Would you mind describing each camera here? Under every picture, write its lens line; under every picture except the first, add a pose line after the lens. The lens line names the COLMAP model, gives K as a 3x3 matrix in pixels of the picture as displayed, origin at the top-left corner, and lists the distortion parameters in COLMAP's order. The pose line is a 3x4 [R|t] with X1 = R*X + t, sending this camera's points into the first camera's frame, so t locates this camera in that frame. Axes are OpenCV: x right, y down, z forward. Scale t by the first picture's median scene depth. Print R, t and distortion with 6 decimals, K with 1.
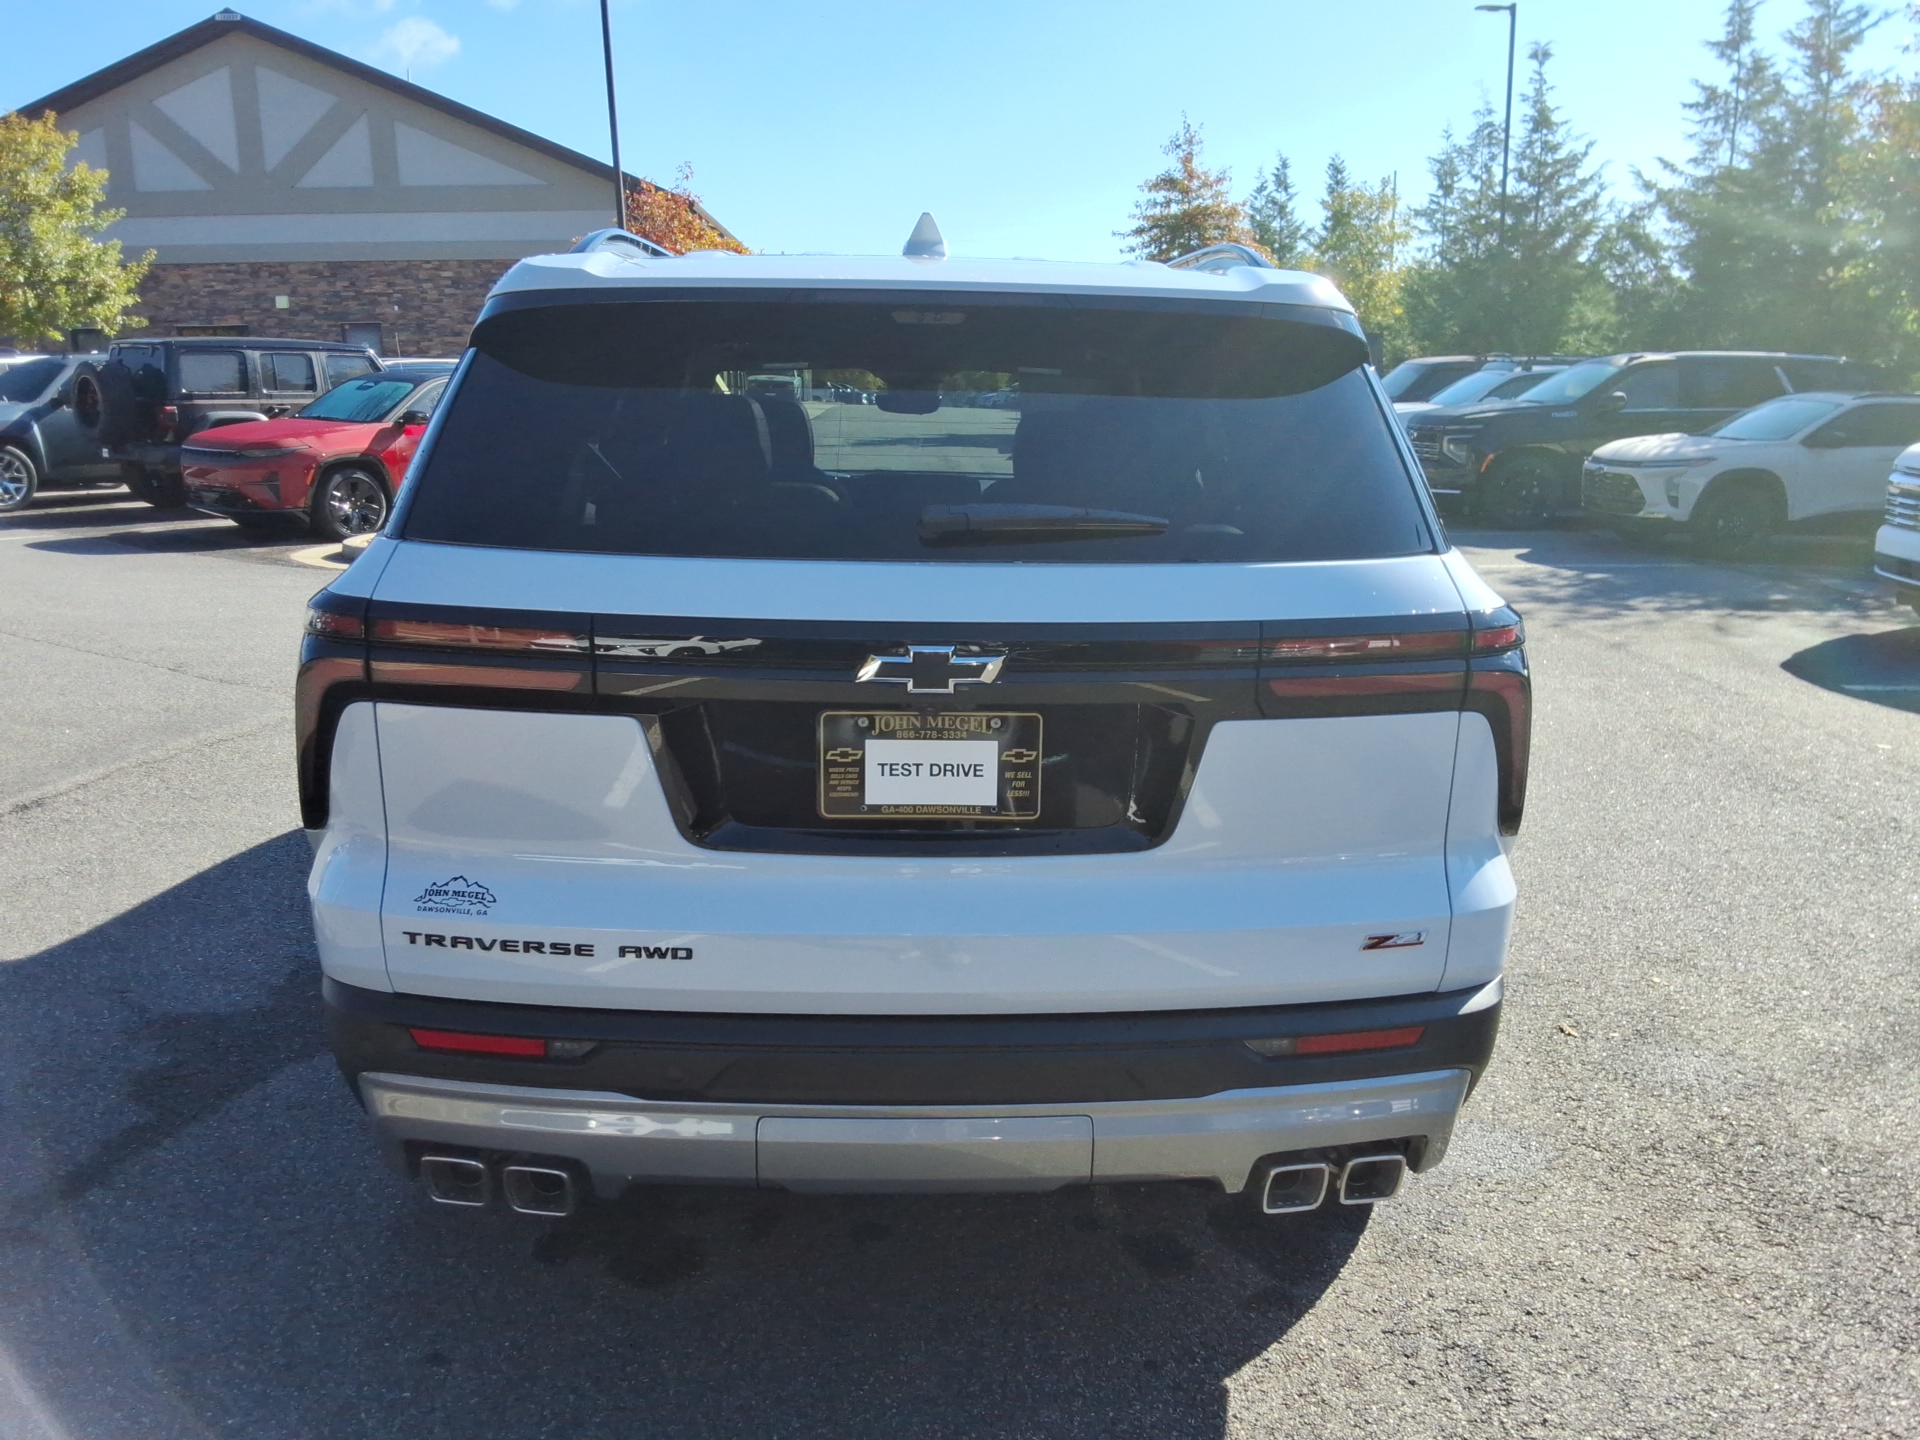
lens RADIAL K [[1551.1, 0, 966.1], [0, 1551.1, 733.8], [0, 0, 1]] dist [0.132456, -0.194707]
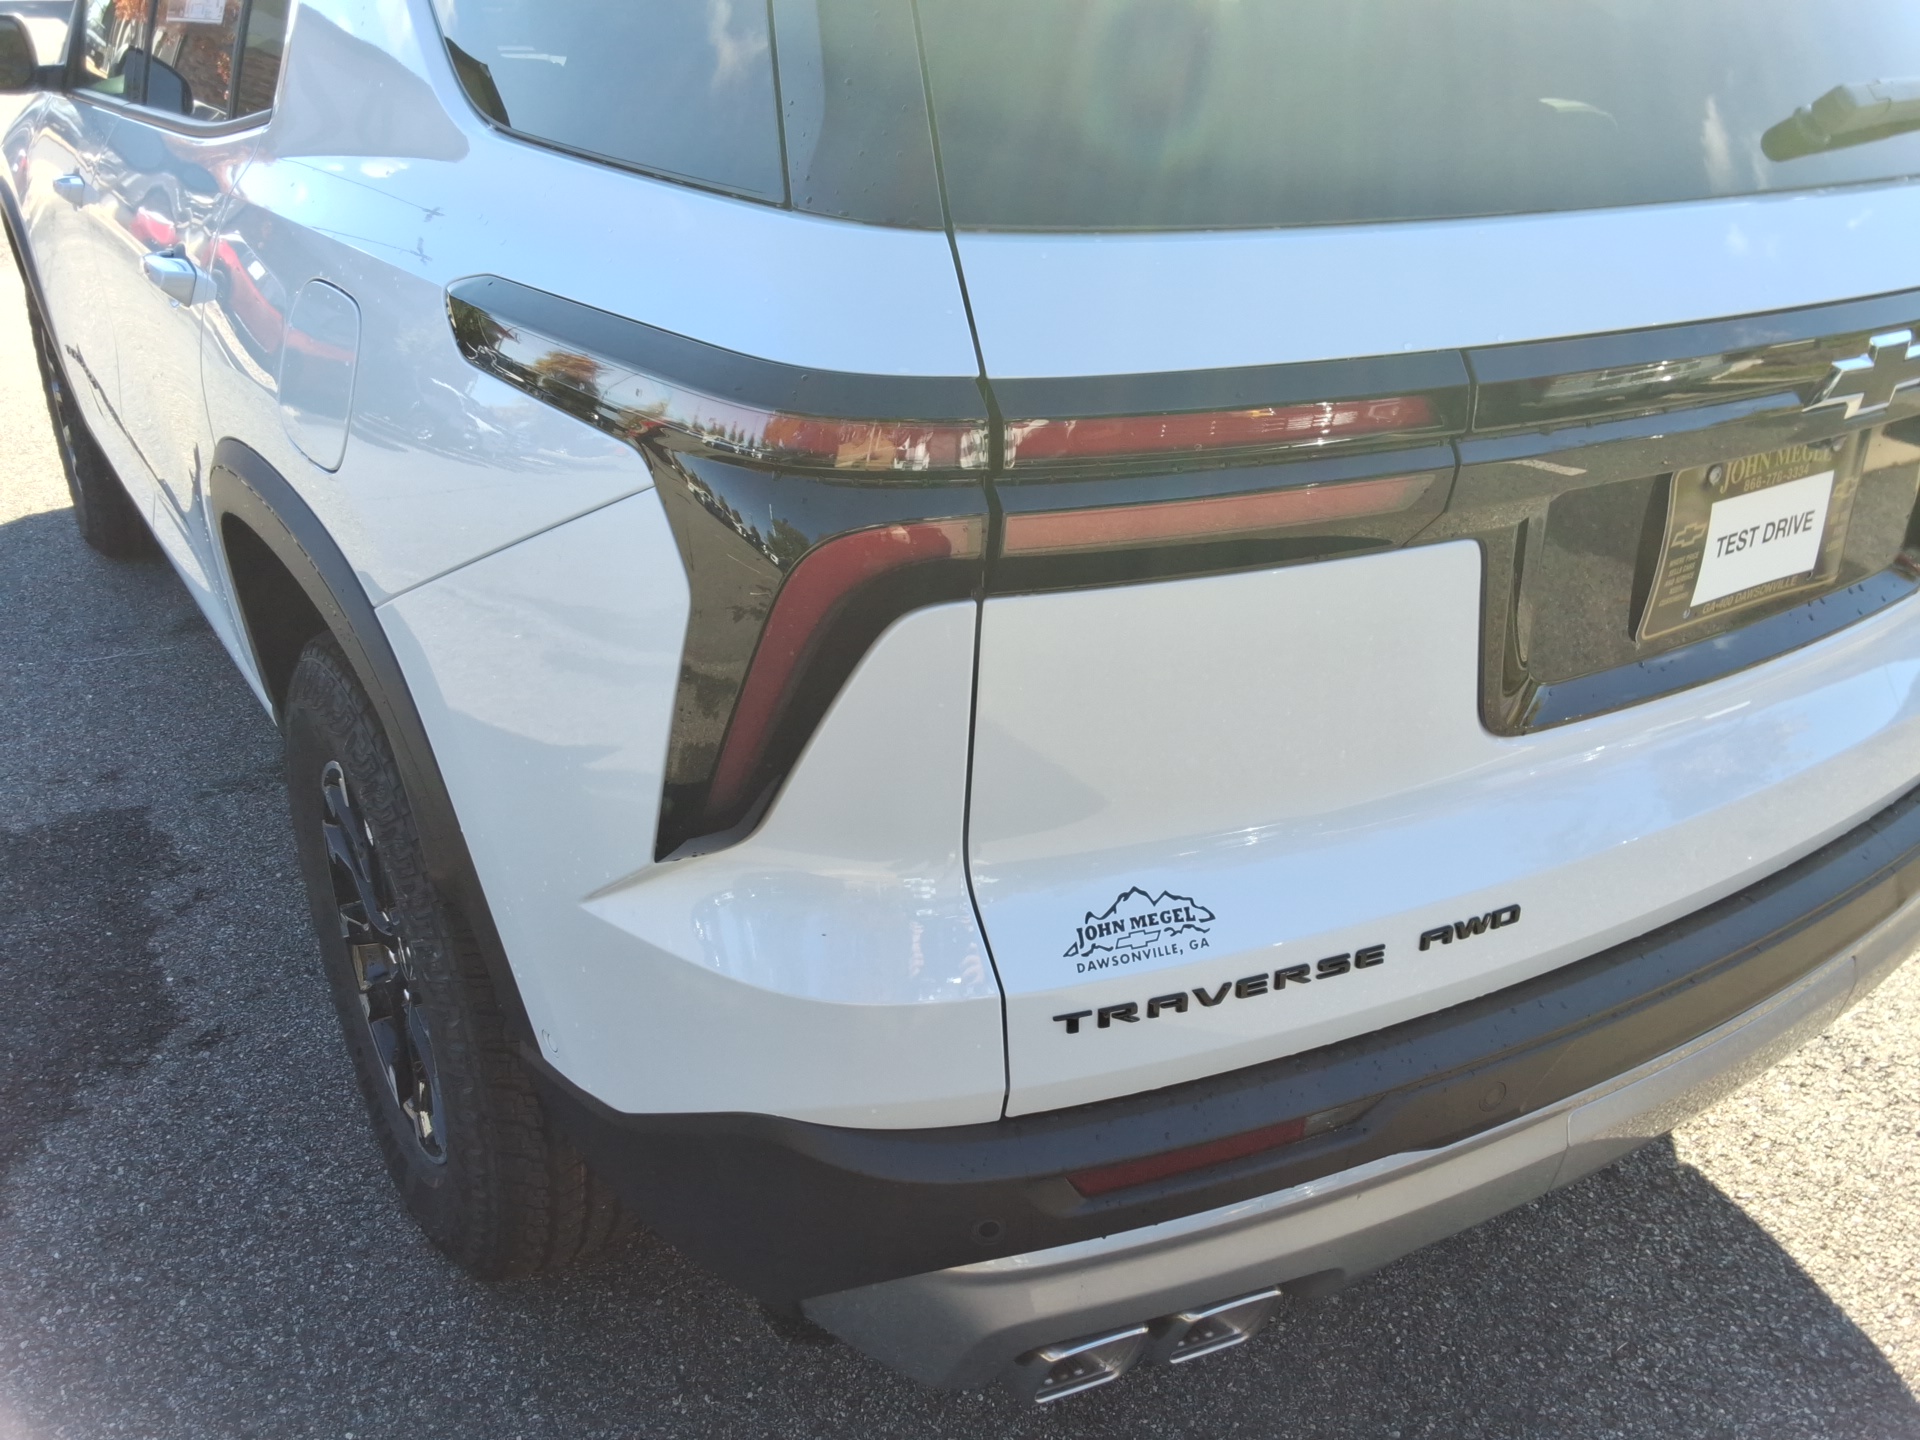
lens RADIAL K [[1562.3, 0, 963.8], [0, 1562.3, 759.3], [0, 0, 1]] dist [0.071460, -0.128536]
pose [[0.855237, -0.240349, 0.459131, -0.055048], [0.110772, 0.950255, 0.291109, -0.009979], [-0.506259, -0.198109, 0.839318, 0.054932]]
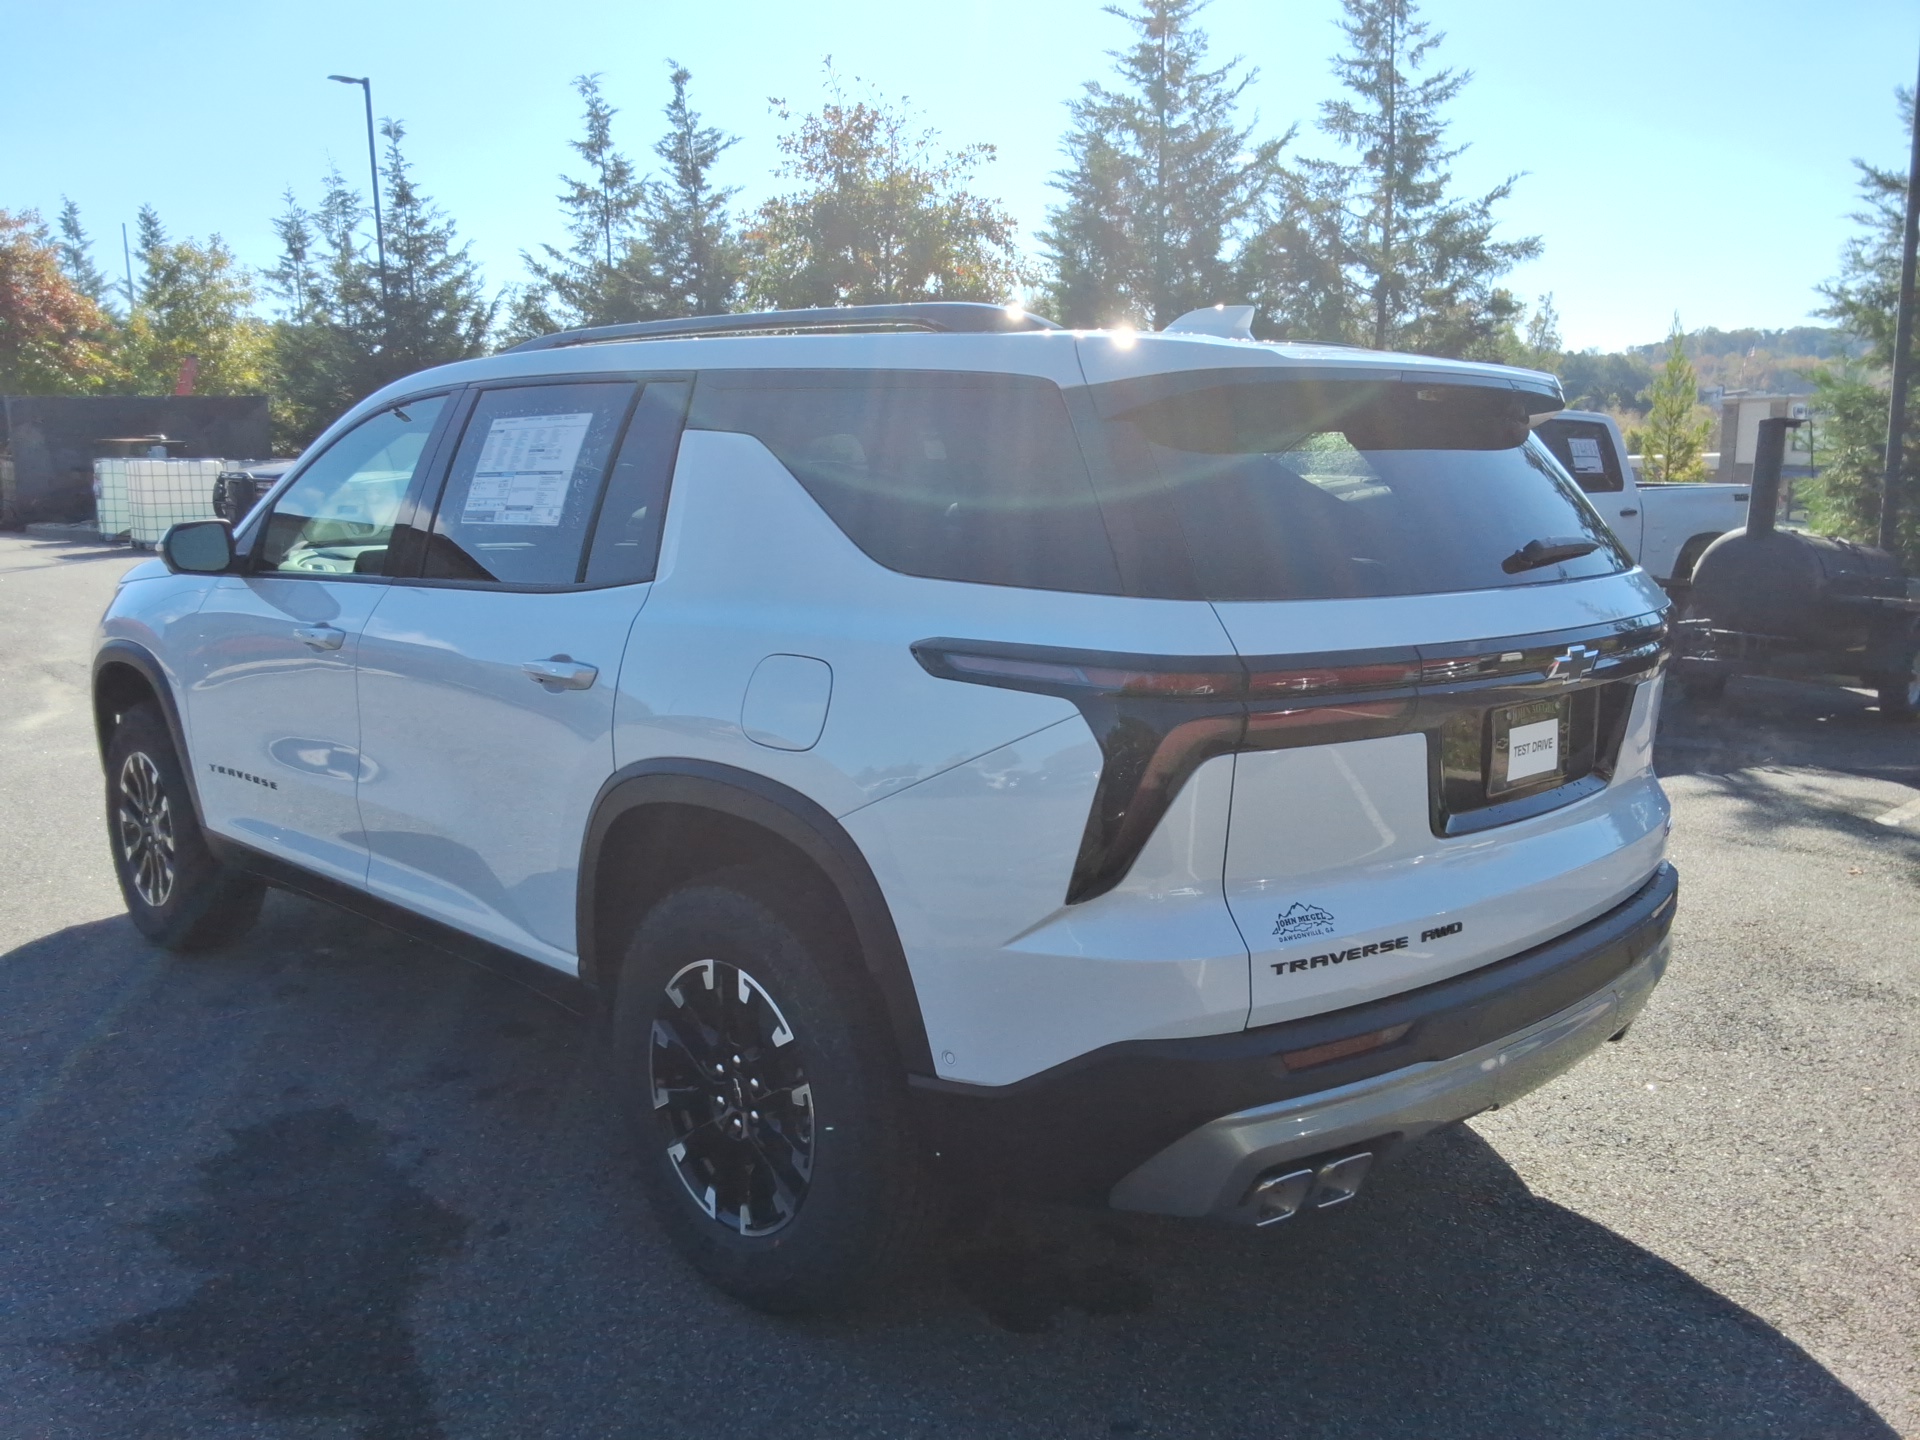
lens RADIAL K [[1562.3, 0, 963.8], [0, 1562.3, 759.3], [0, 0, 1]] dist [0.071460, -0.128536]
pose [[0.739047, -0.130987, 0.660797, -0.108902], [0.147467, 0.988580, 0.031033, -0.006753], [-0.657315, 0.074511, 0.749923, 0.030975]]
